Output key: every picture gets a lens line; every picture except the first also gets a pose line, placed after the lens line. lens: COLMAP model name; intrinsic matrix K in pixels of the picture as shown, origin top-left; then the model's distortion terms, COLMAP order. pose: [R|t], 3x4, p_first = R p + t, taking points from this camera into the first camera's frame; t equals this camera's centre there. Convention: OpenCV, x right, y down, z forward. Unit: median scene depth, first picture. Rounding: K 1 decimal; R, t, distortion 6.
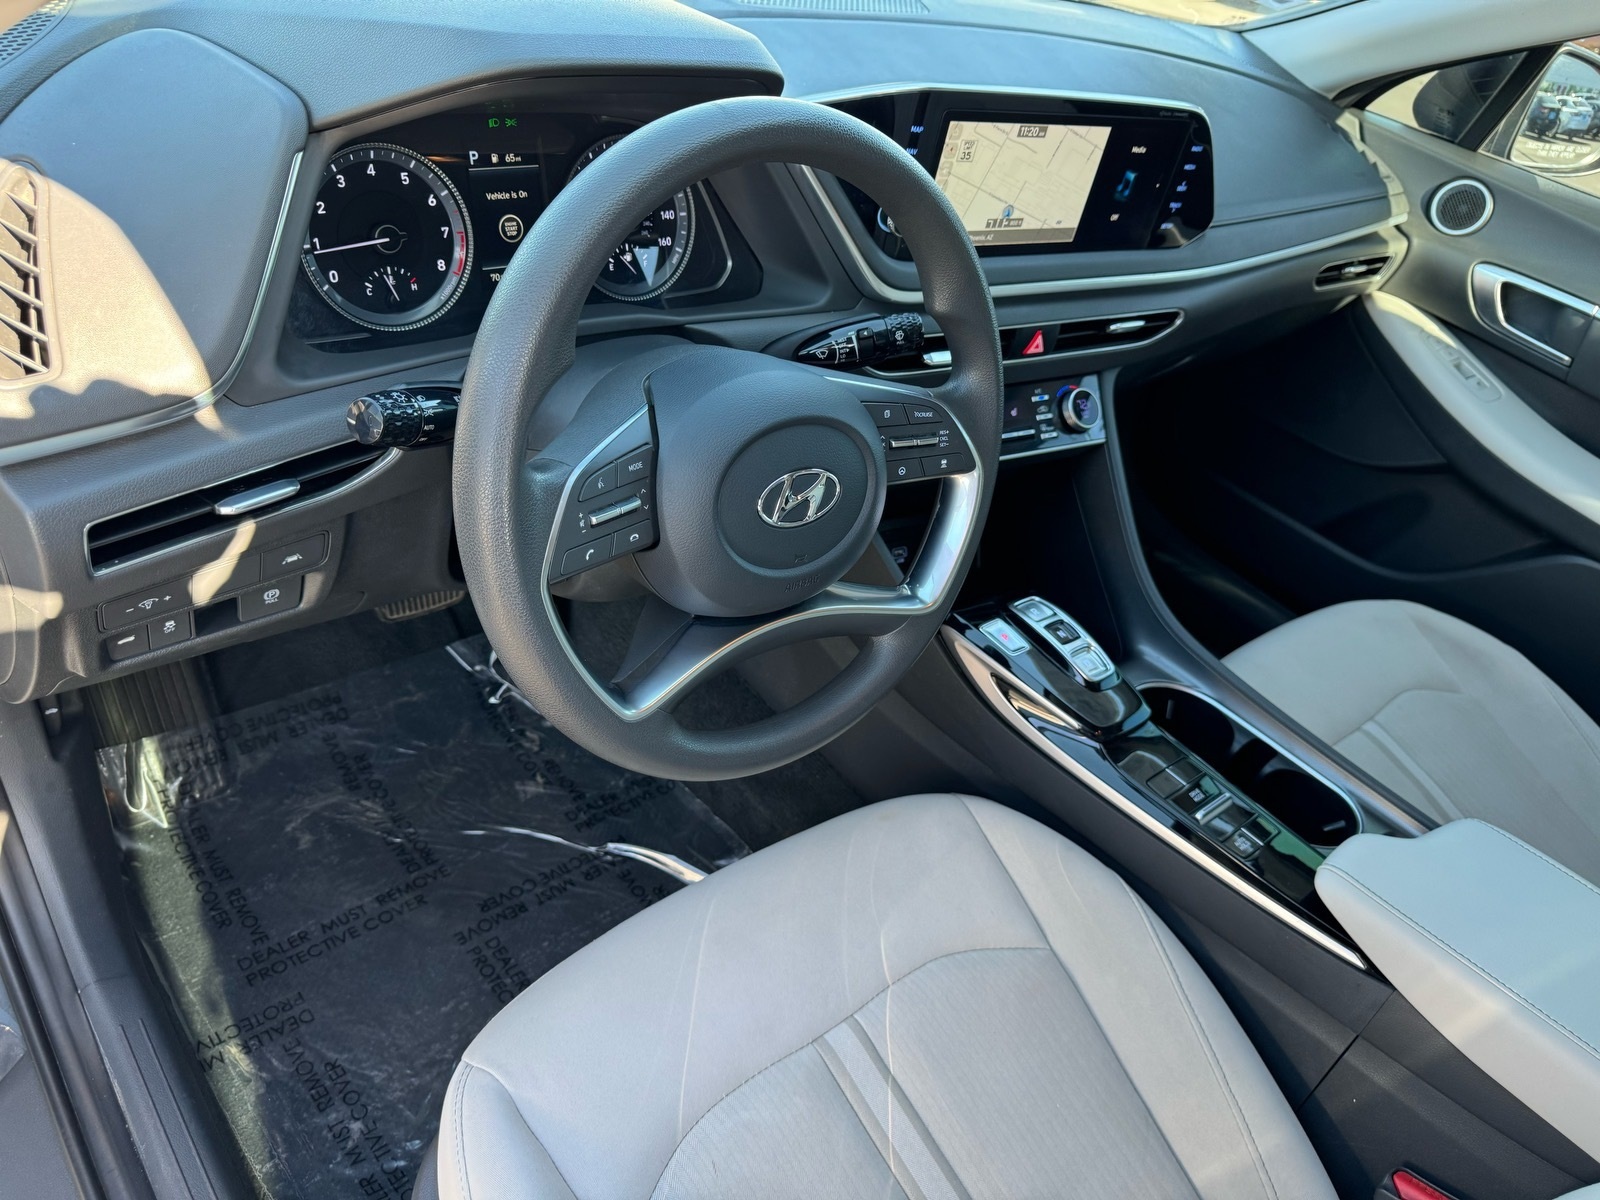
lens RADIAL K [[1154.0, 0, 797.4], [0, 1154.0, 597.4], [0, 0, 1]] dist [0.134813, -0.212496]
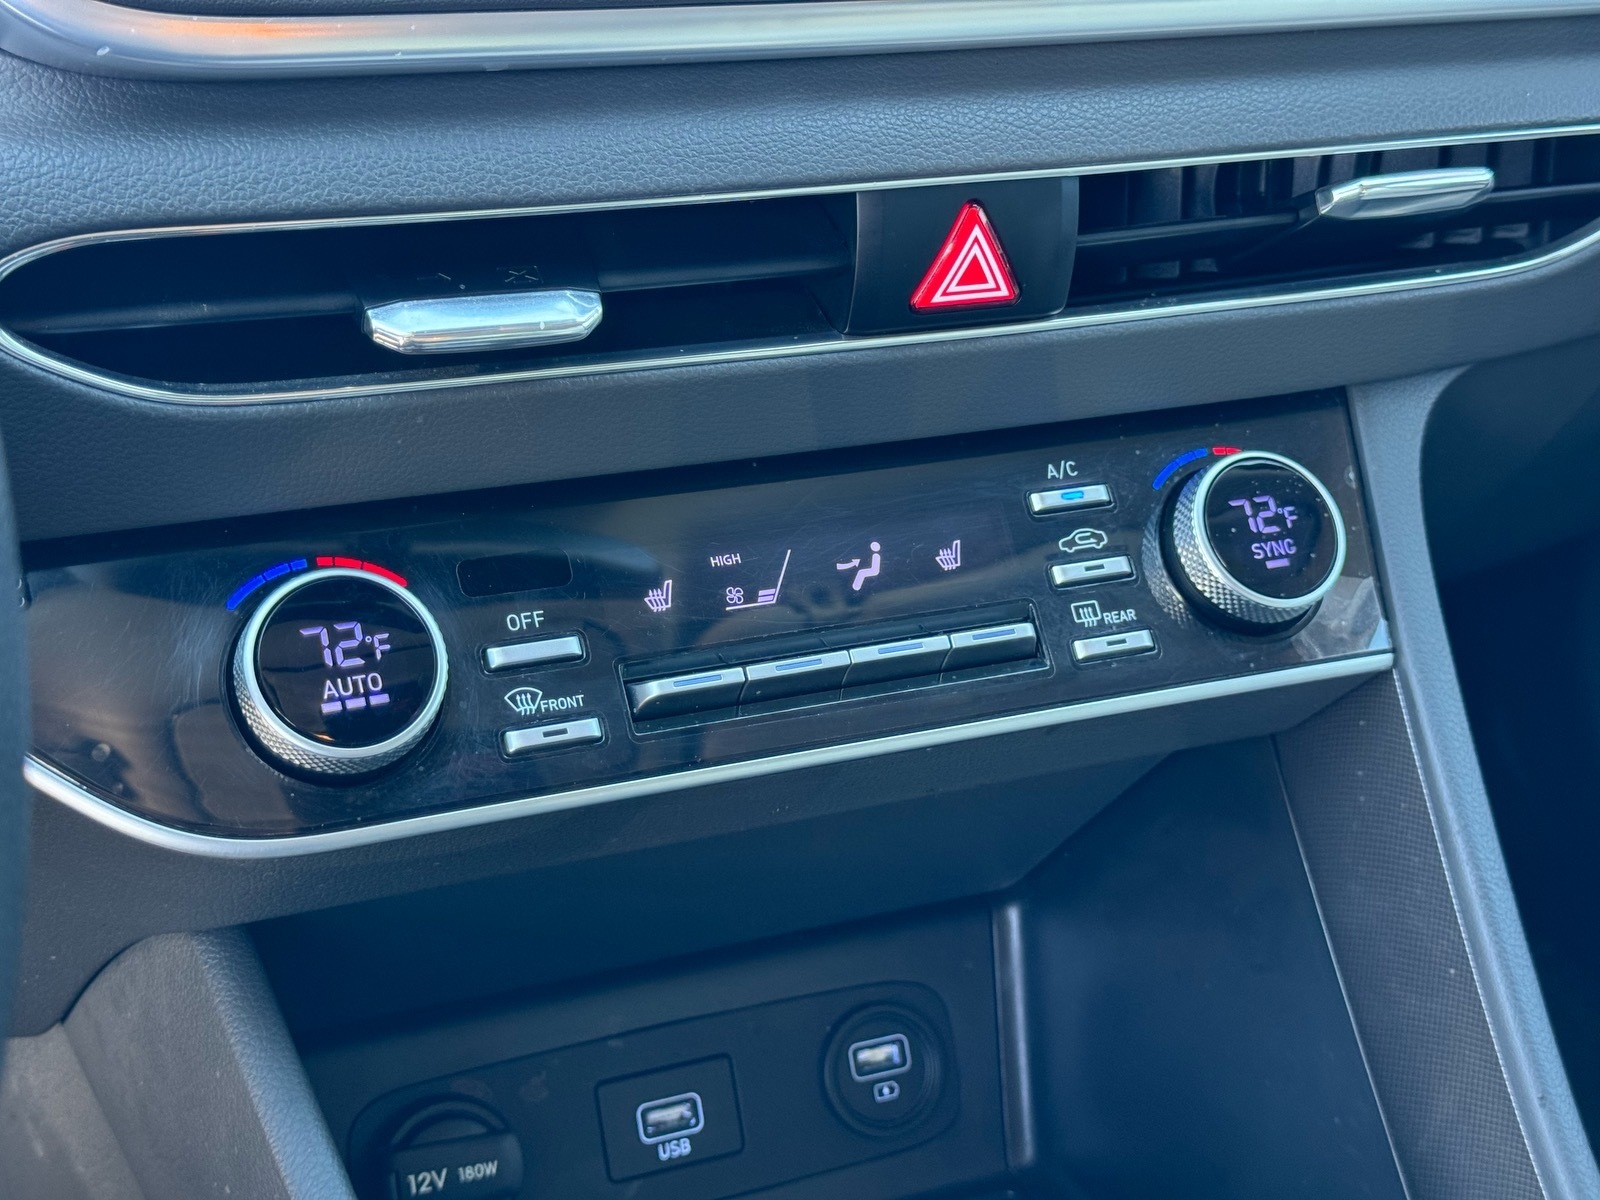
lens RADIAL K [[2276.2, 0, 800.0], [0, 2276.2, 600.0], [0, 0, 1]] dist [0.167381, -0.330553]
pose [[0.981354, -0.049304, -0.185778, 0.283645], [0.013574, 0.981906, -0.188884, -0.071364], [0.191729, 0.182840, 0.964266, 0.627122]]
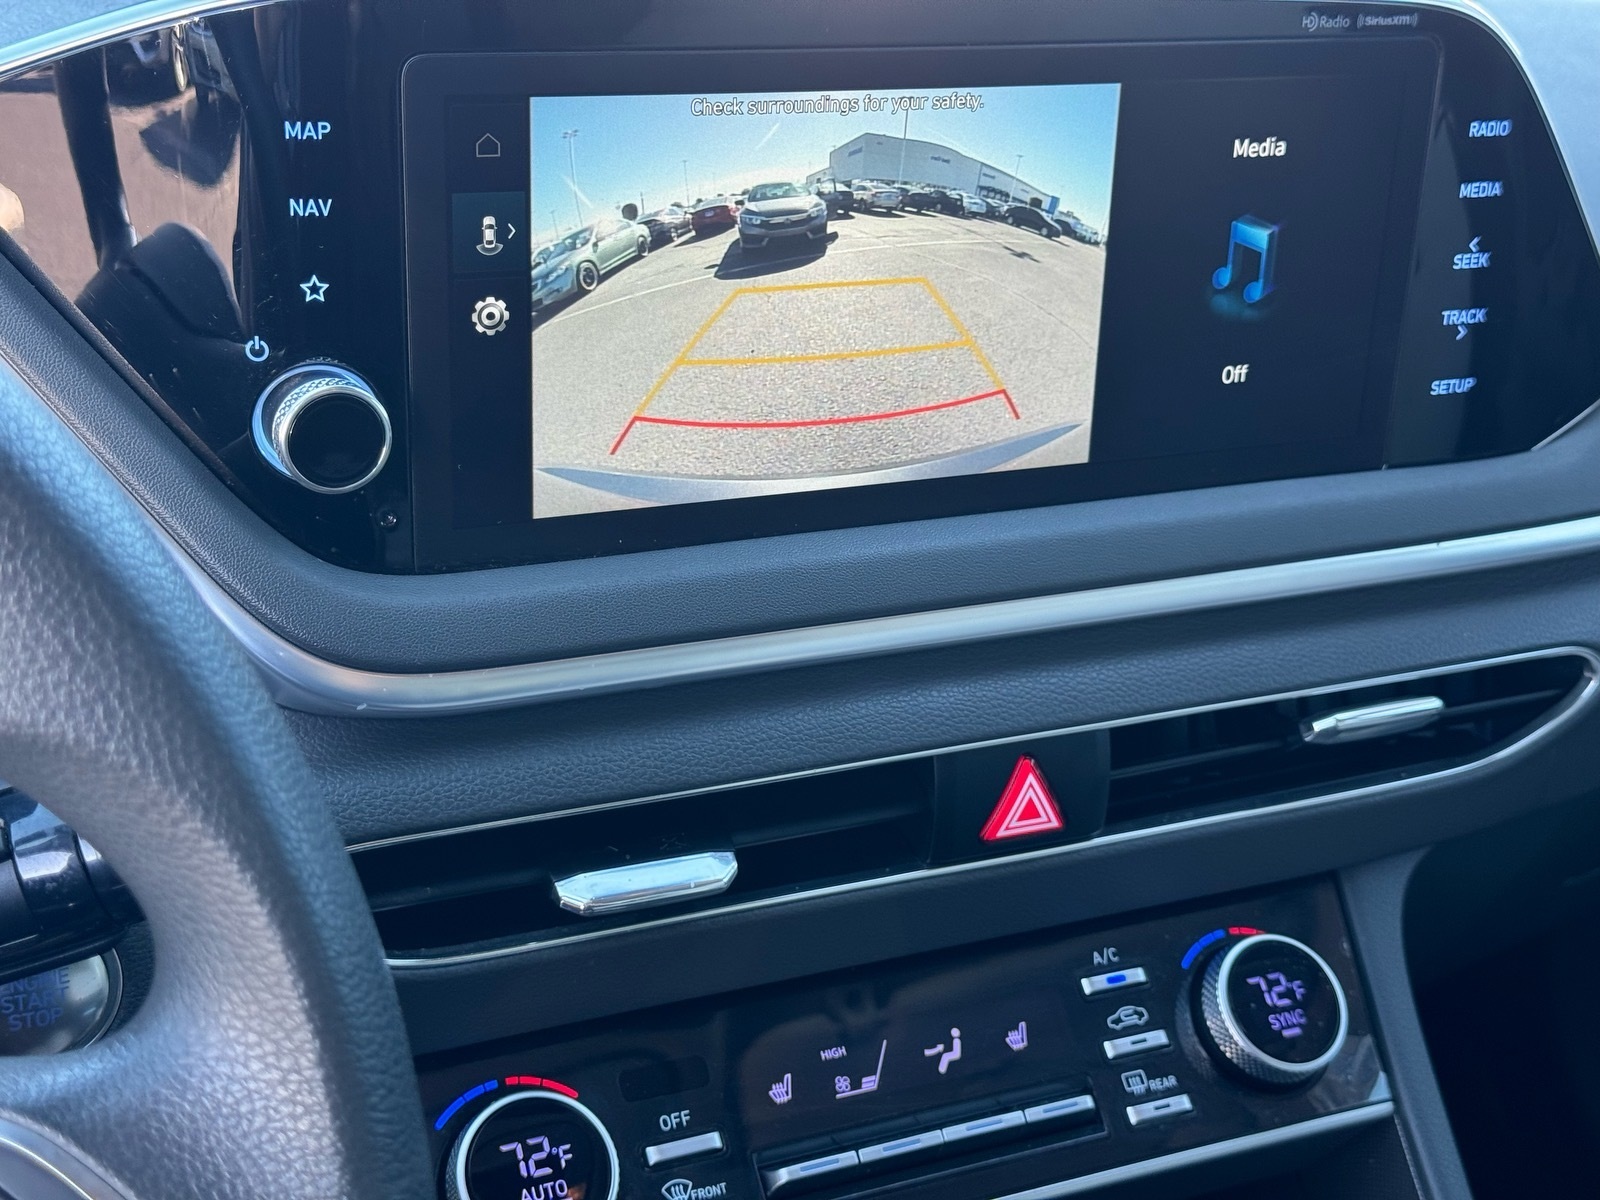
lens RADIAL K [[2276.2, 0, 800.0], [0, 2276.2, 600.0], [0, 0, 1]] dist [0.167381, -0.330553]
pose [[0.981069, -0.109668, -0.159612, 0.274921], [0.054720, 0.947597, -0.314747, -0.100545], [0.185766, 0.300055, 0.935659, 0.497262]]
